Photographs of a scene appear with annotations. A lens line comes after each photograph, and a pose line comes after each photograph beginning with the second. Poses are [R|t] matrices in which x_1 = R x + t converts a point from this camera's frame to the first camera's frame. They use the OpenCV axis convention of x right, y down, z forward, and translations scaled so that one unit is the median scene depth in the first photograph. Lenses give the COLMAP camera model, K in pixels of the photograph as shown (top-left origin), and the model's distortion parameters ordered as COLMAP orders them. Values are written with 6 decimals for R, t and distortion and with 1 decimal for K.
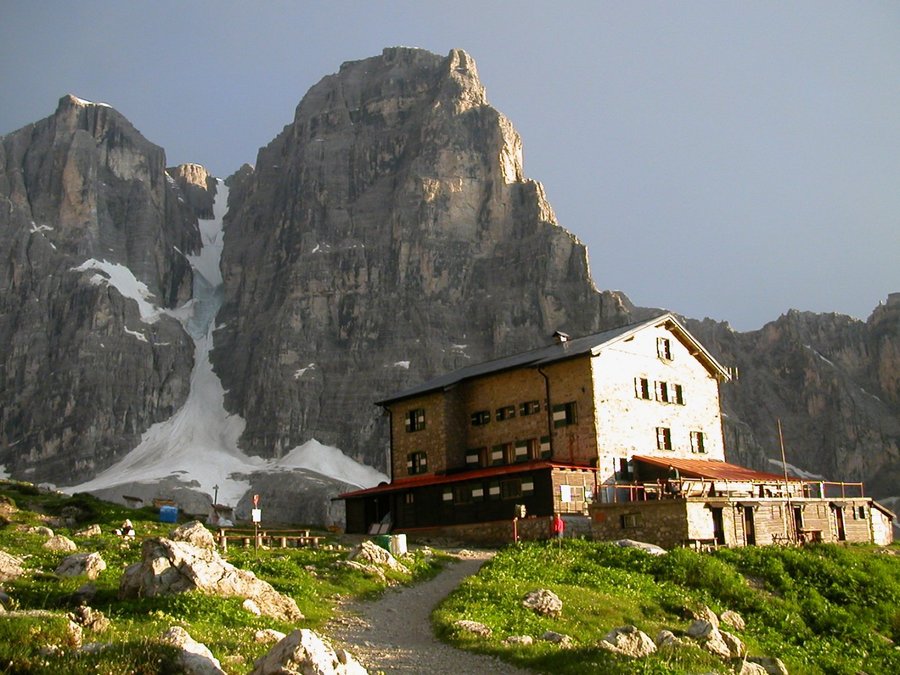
lens RADIAL K [[968.6, 0, 450.0], [0, 968.6, 337.5], [0, 0, 1]] dist [-0.146926, 0.009161]
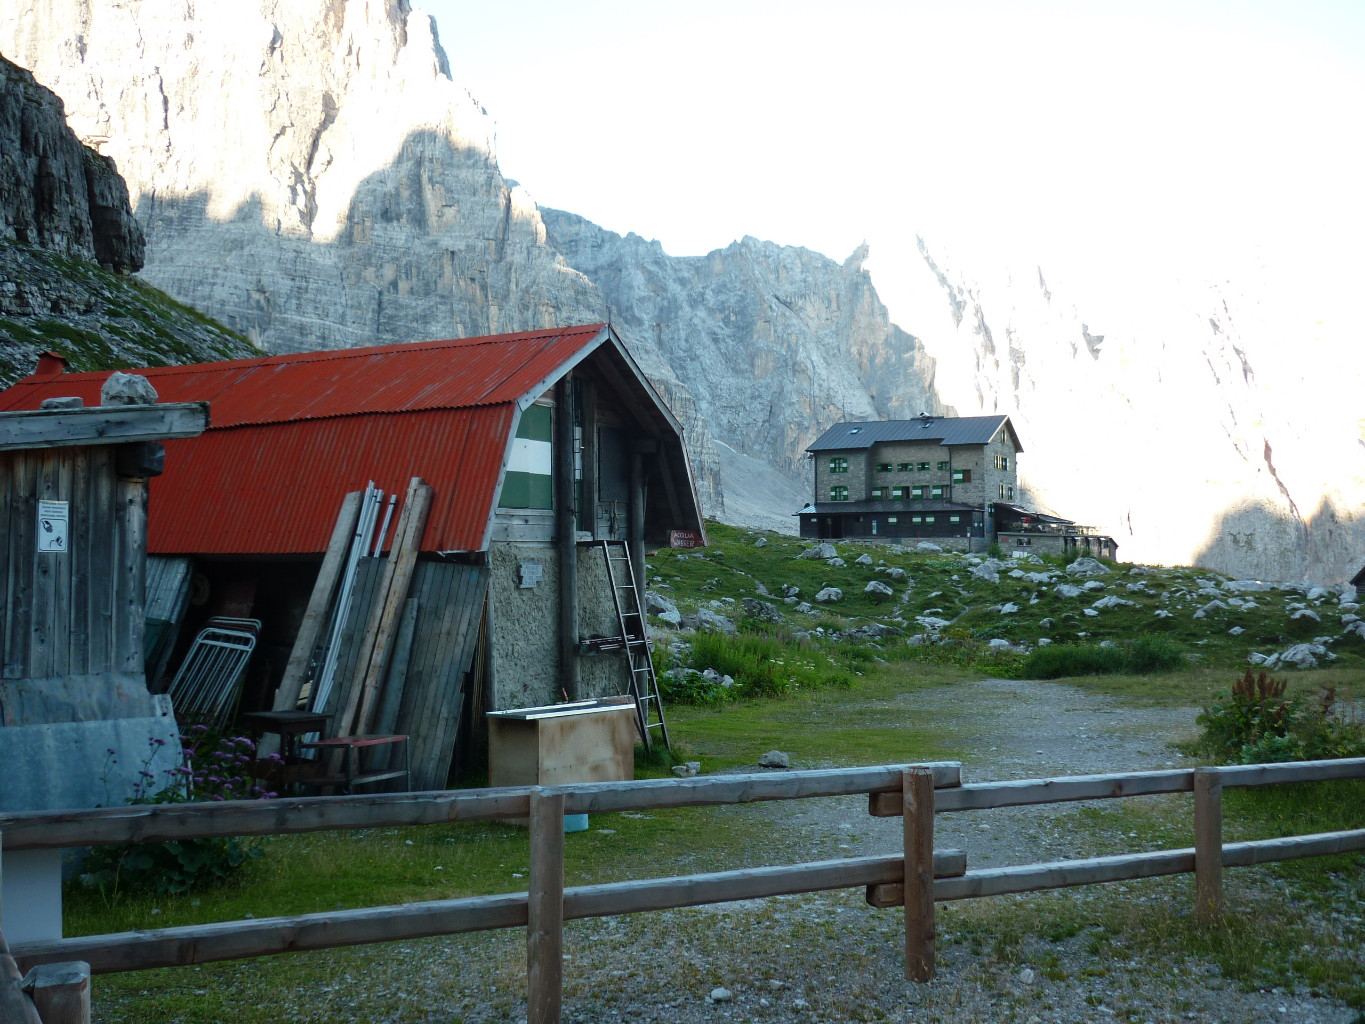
lens RADIAL K [[1469.0, 0, 682.5], [0, 1469.0, 512.0], [0, 0, 1]] dist [-0.146926, 0.009161]
pose [[0.934046, 0.045373, 0.354258, -0.091159], [-0.115790, 0.976793, 0.180188, -0.019364], [-0.337861, -0.209324, 0.917624, -0.088325]]
